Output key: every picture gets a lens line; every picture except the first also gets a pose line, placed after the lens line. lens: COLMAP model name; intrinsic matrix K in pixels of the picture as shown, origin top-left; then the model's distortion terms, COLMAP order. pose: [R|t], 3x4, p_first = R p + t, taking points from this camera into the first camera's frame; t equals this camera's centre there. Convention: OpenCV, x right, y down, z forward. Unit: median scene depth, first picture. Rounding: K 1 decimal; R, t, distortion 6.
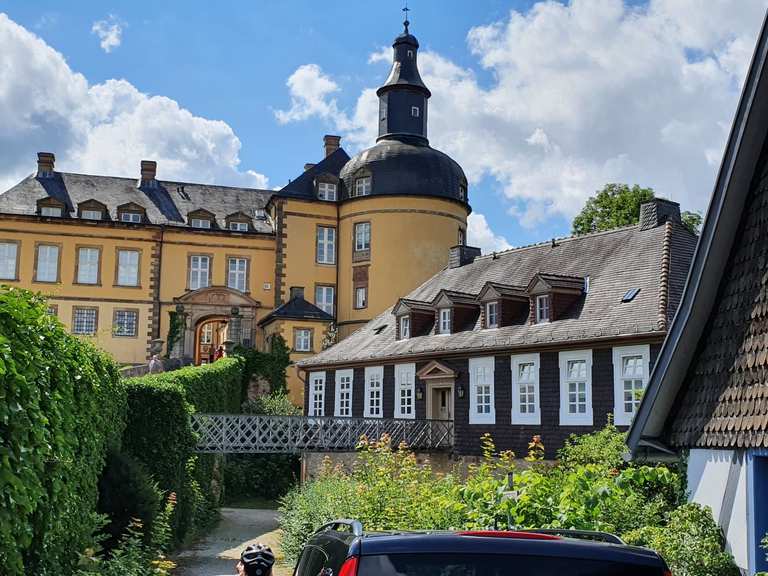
lens RADIAL K [[1016.5, 0, 384.5], [0, 1016.5, 289.3], [0, 0, 1]] dist [0.129041, 0.000000]
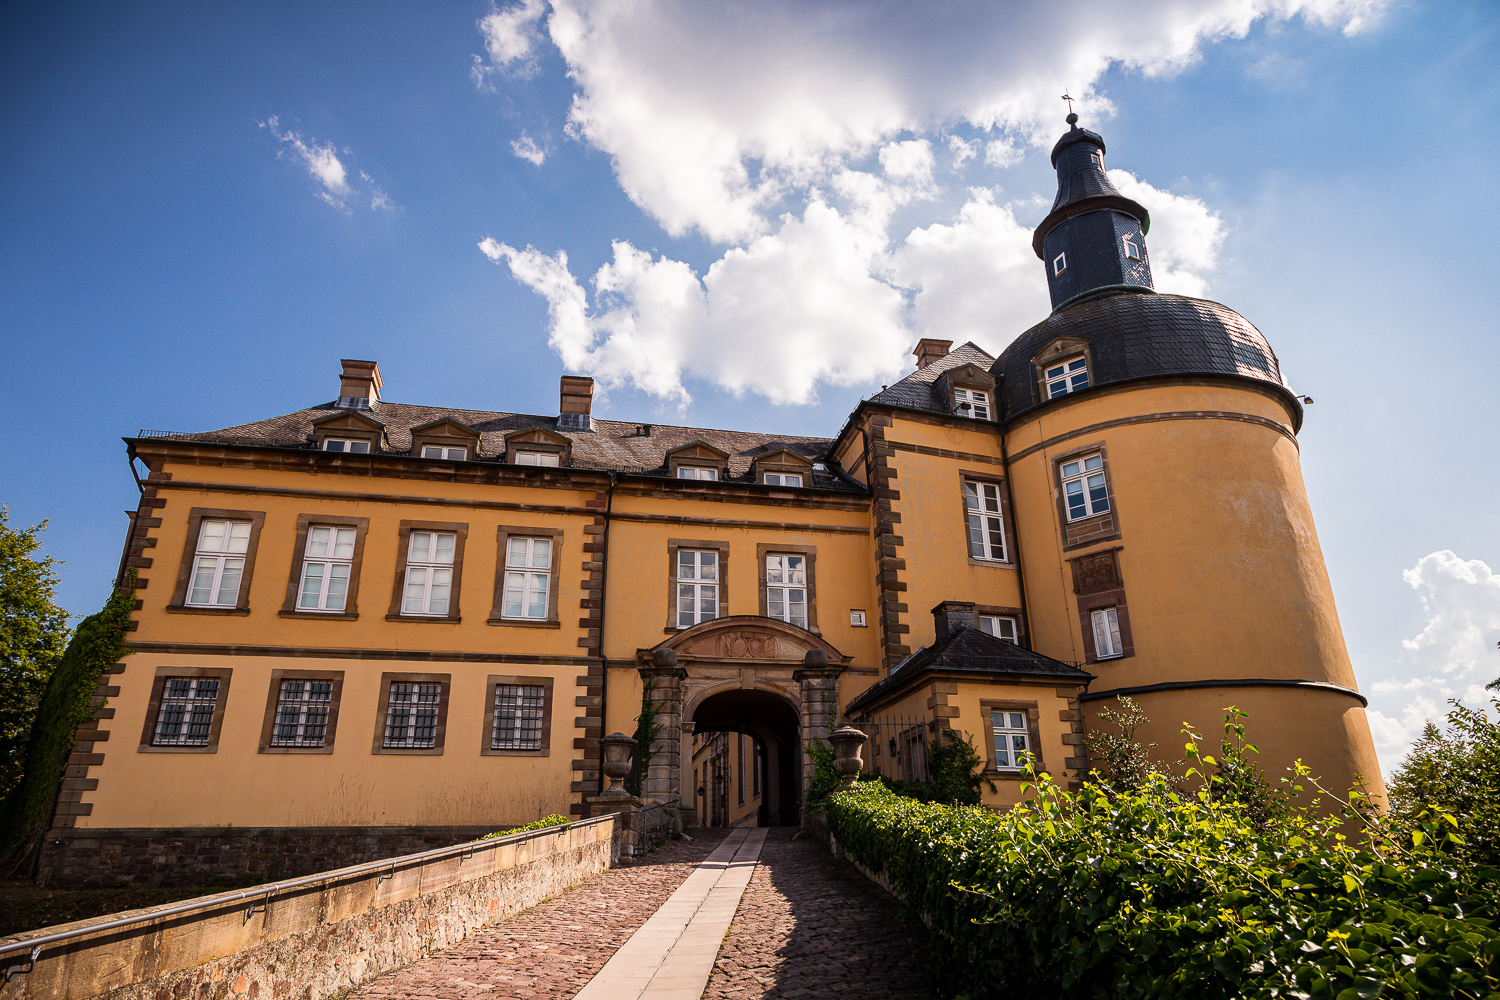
lens RADIAL K [[994.5, 0, 750.0], [0, 994.5, 495.3], [0, 0, 1]] dist [0.035063, 0.001061]
pose [[0.998501, -0.046983, -0.028081, -0.149160], [0.038693, 0.968753, -0.244992, 0.046818], [0.038714, 0.243538, 0.969118, 0.611850]]
